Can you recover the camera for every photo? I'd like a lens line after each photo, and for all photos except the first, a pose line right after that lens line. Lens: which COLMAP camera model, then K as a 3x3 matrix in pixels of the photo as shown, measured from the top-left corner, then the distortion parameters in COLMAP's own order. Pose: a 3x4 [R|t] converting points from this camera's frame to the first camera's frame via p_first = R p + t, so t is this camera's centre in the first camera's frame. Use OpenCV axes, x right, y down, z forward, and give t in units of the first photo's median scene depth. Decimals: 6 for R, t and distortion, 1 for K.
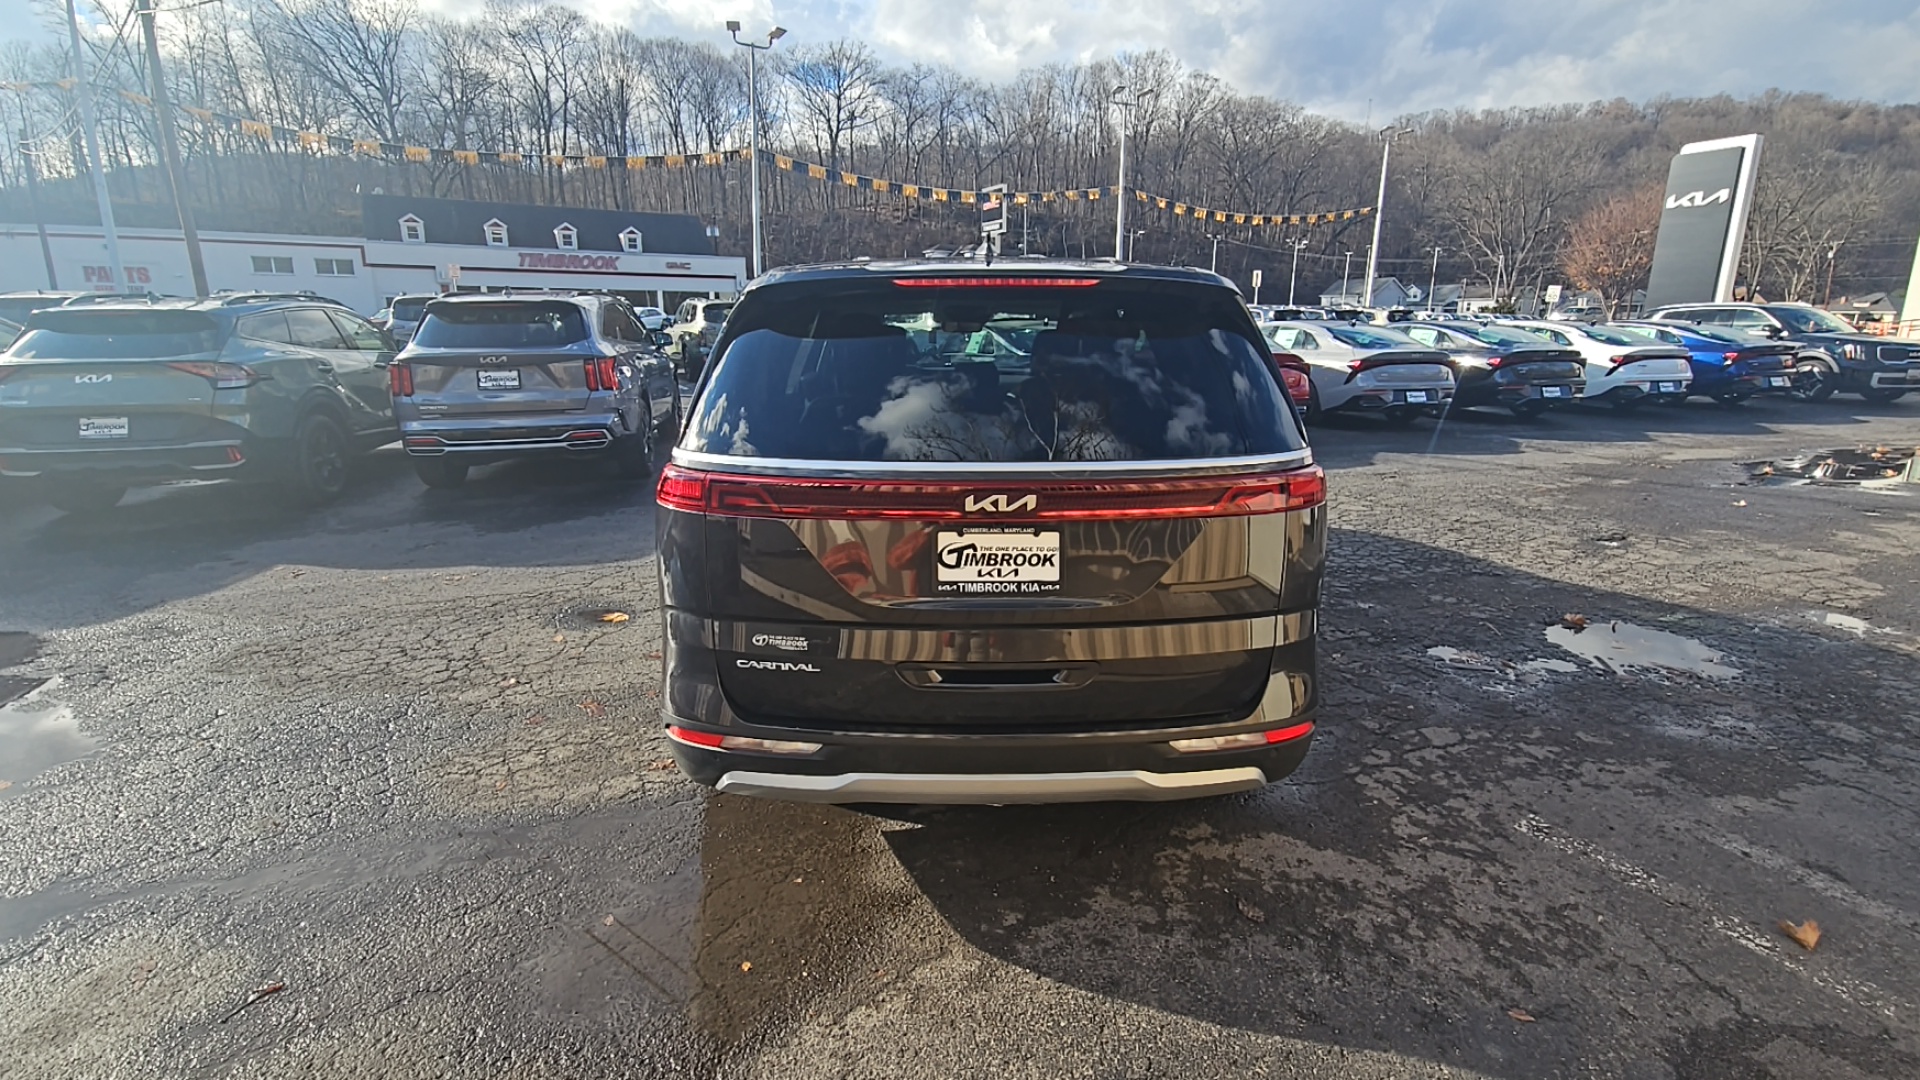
lens RADIAL K [[861.5, 0, 956.3], [0, 861.5, 537.6], [0, 0, 1]] dist [0.013883, -0.007581]
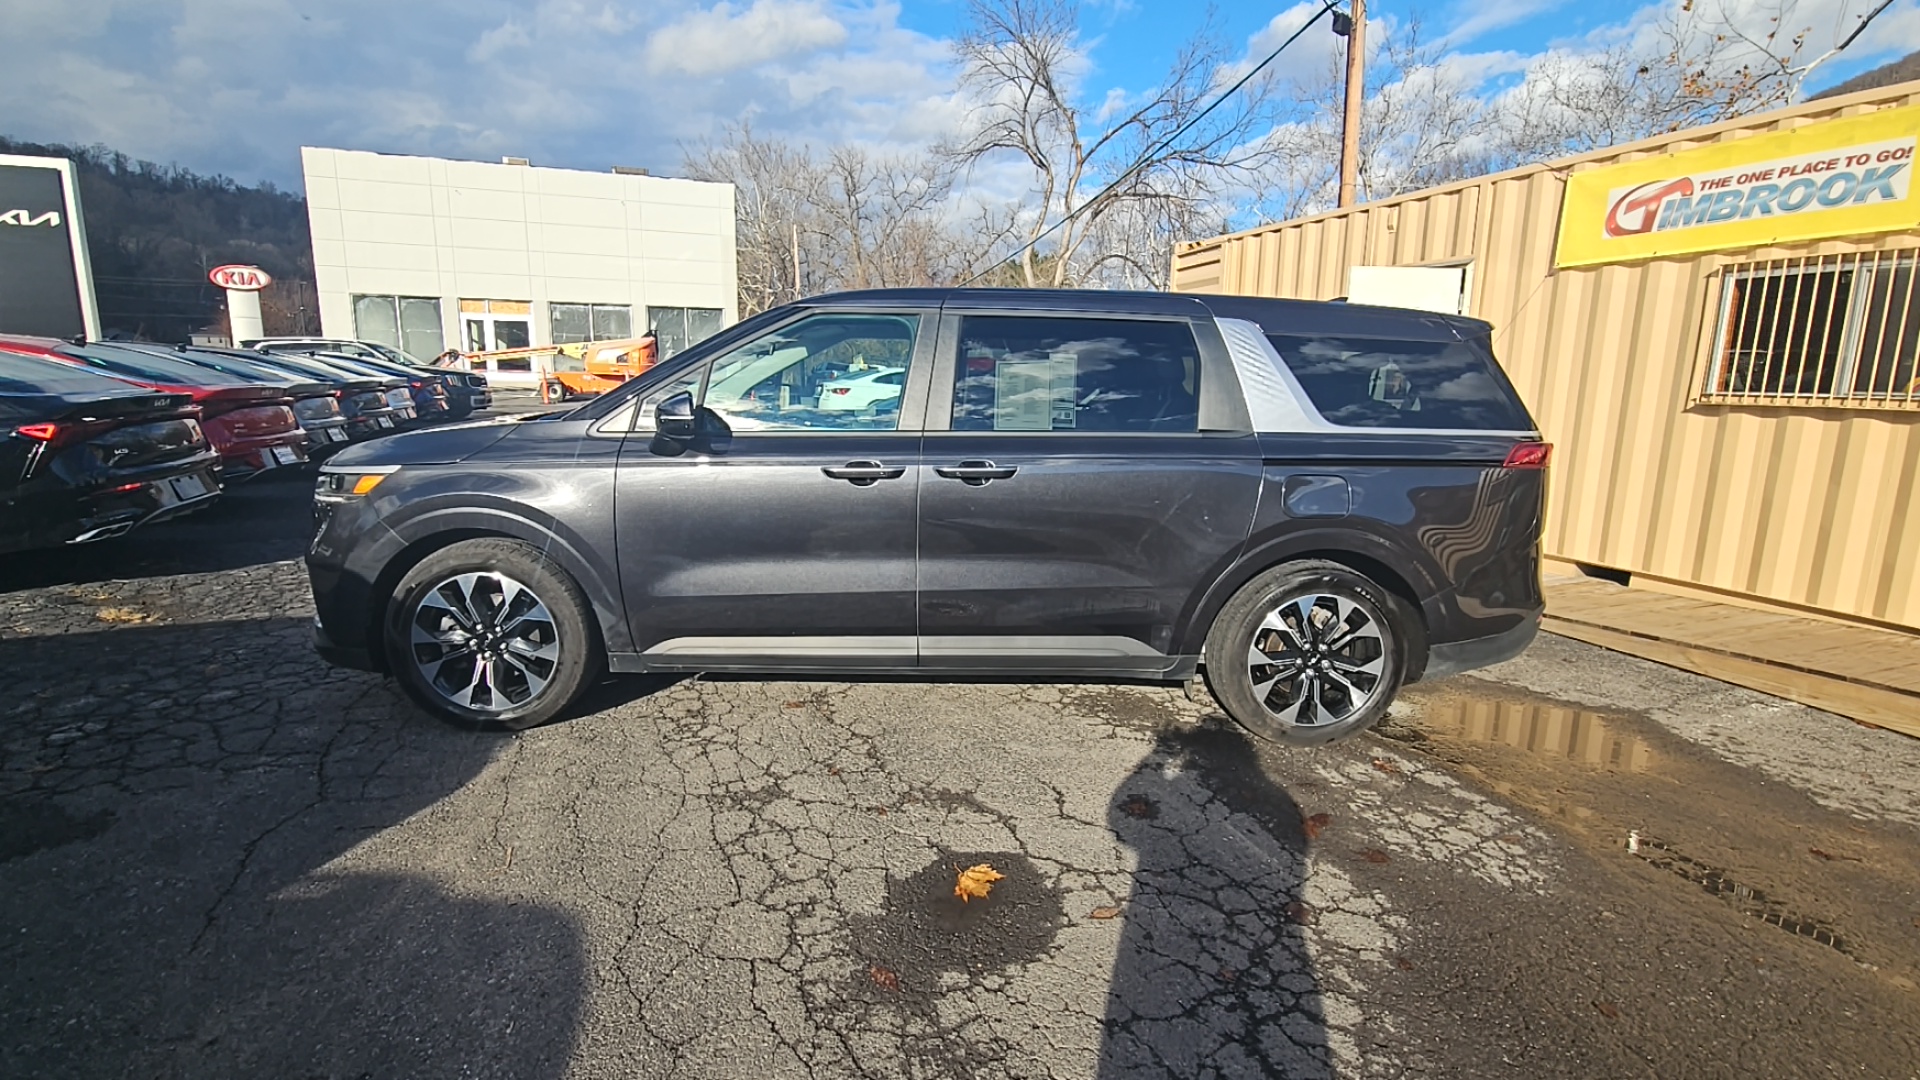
lens RADIAL K [[861.5, 0, 963.1], [0, 861.5, 537.3], [0, 0, 1]] dist [0.013883, -0.007581]
pose [[-0.023340, -0.190262, 0.981456, -0.878332], [0.228590, 0.954700, 0.190511, -0.211306], [-0.973243, 0.228798, 0.021210, 0.956164]]
